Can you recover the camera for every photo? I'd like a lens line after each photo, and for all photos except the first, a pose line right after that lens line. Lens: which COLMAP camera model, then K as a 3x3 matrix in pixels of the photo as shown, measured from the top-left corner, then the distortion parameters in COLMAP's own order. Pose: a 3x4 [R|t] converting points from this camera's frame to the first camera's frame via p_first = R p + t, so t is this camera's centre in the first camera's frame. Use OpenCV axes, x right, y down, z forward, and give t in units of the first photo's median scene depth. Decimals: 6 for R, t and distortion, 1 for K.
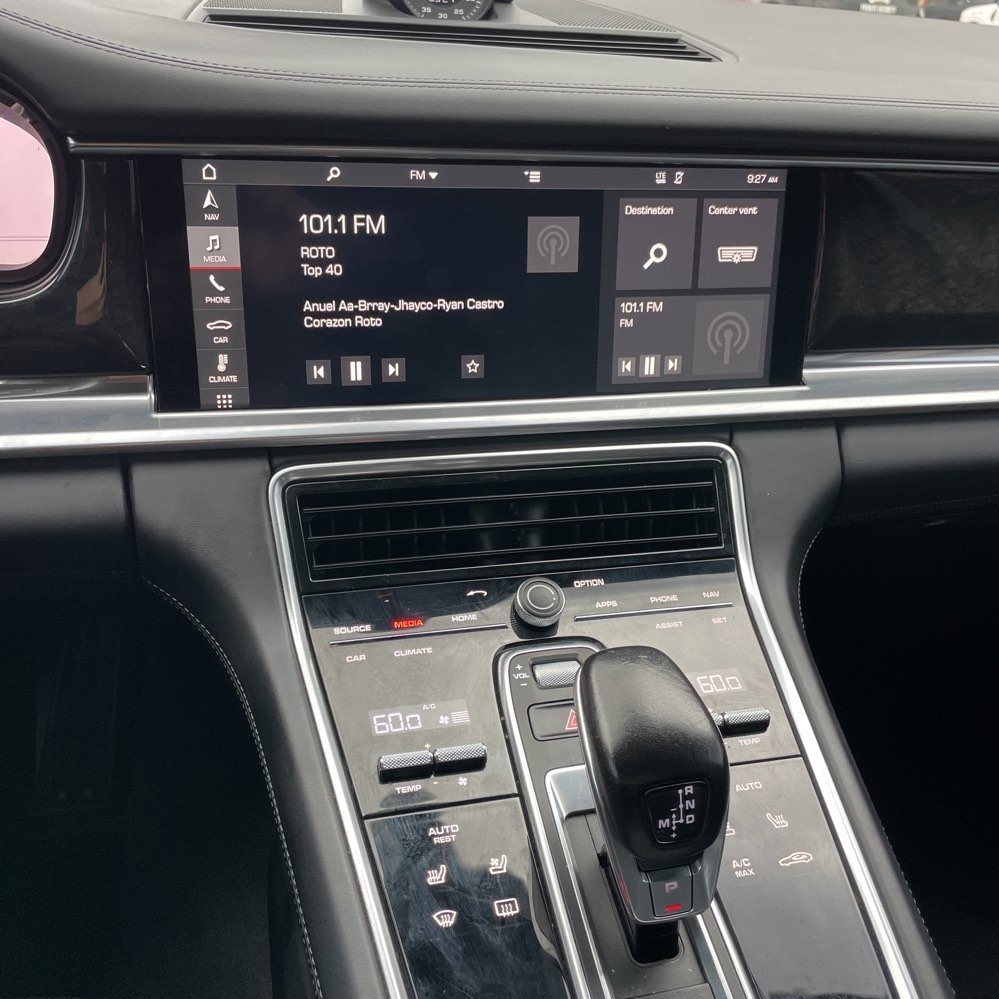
lens RADIAL K [[1029.1, 0, 497.4], [0, 1029.1, 501.5], [0, 0, 1]] dist [0.036060, 0.000000]
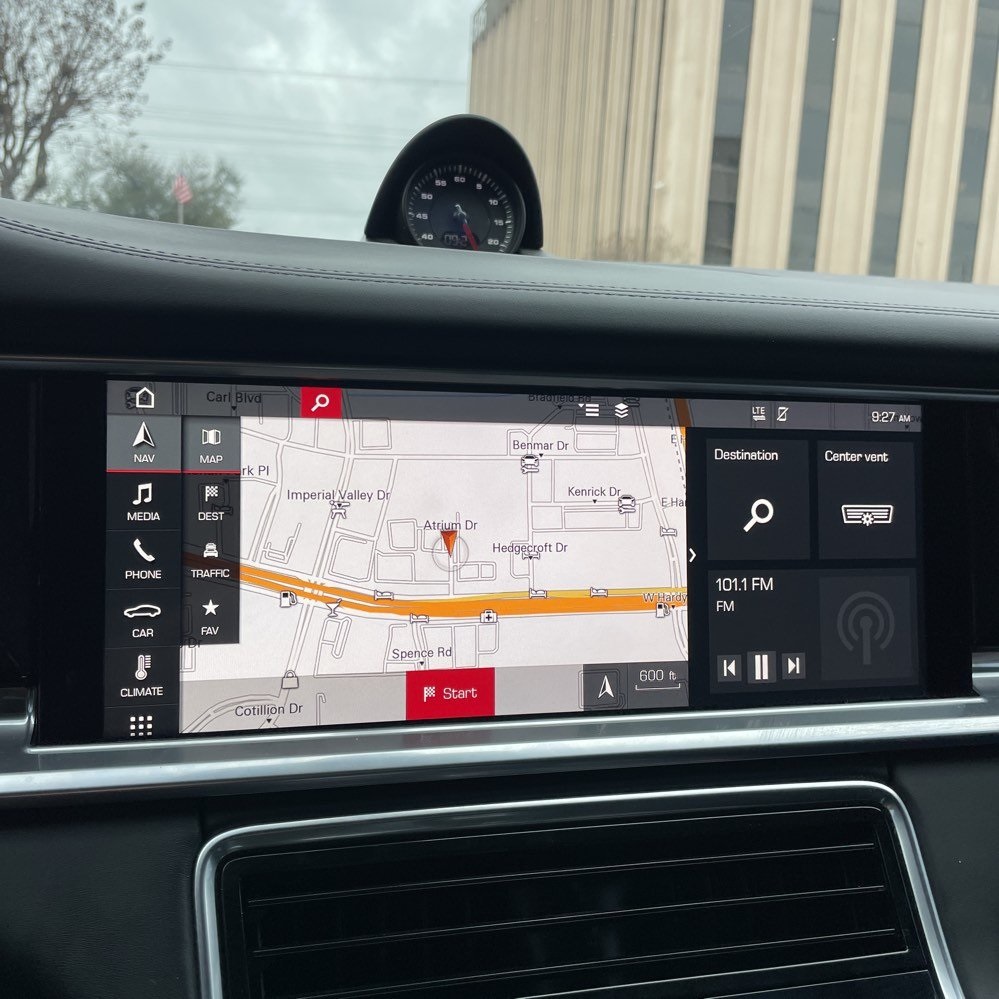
lens RADIAL K [[1029.1, 0, 487.1], [0, 1029.1, 485.5], [0, 0, 1]] dist [0.036060, 0.000000]
pose [[0.999894, -0.013082, -0.006442, -0.033702], [0.010281, 0.945737, -0.324772, -0.023444], [0.010341, 0.324671, 0.945771, 0.305229]]
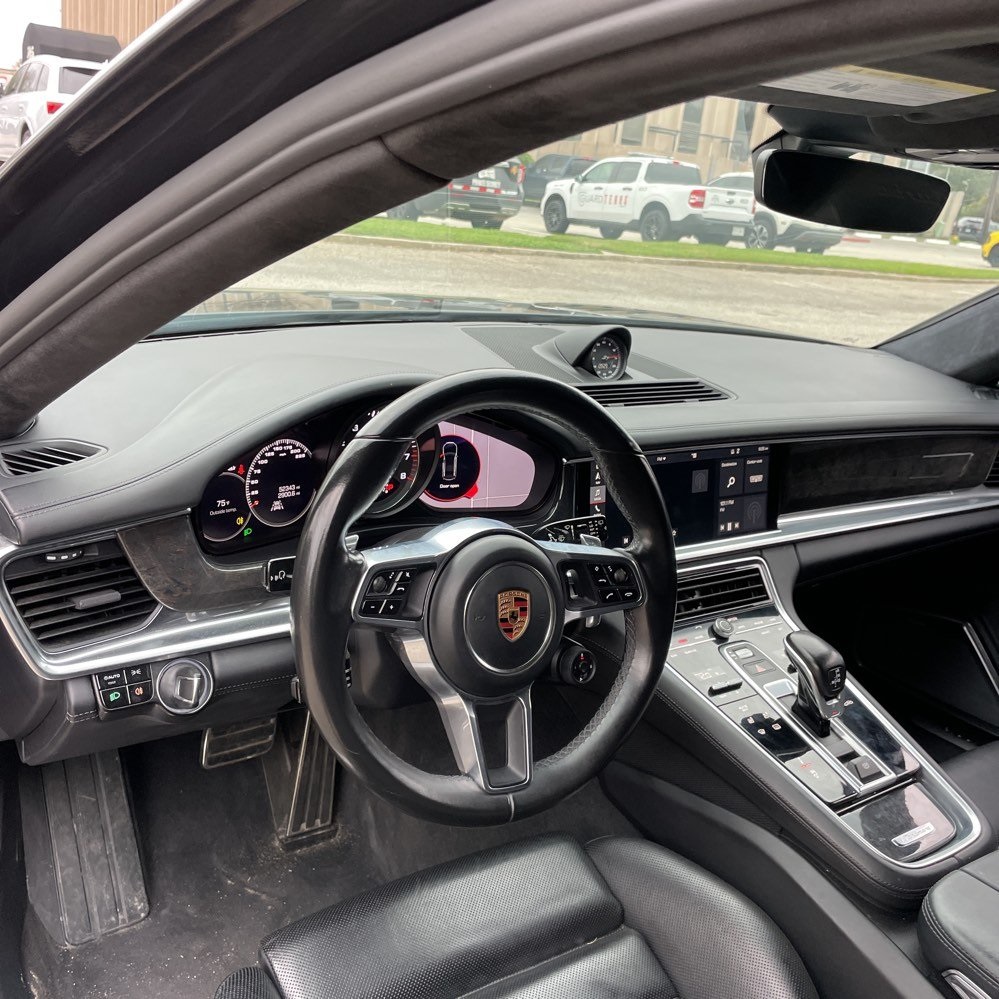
lens RADIAL K [[1029.1, 0, 495.2], [0, 1029.1, 491.4], [0, 0, 1]] dist [0.036060, 0.000000]
pose [[0.936989, -0.063857, 0.343473, -1.205011], [0.107111, 0.988314, -0.108453, -0.013127], [-0.332533, 0.138409, 0.932880, -1.076049]]
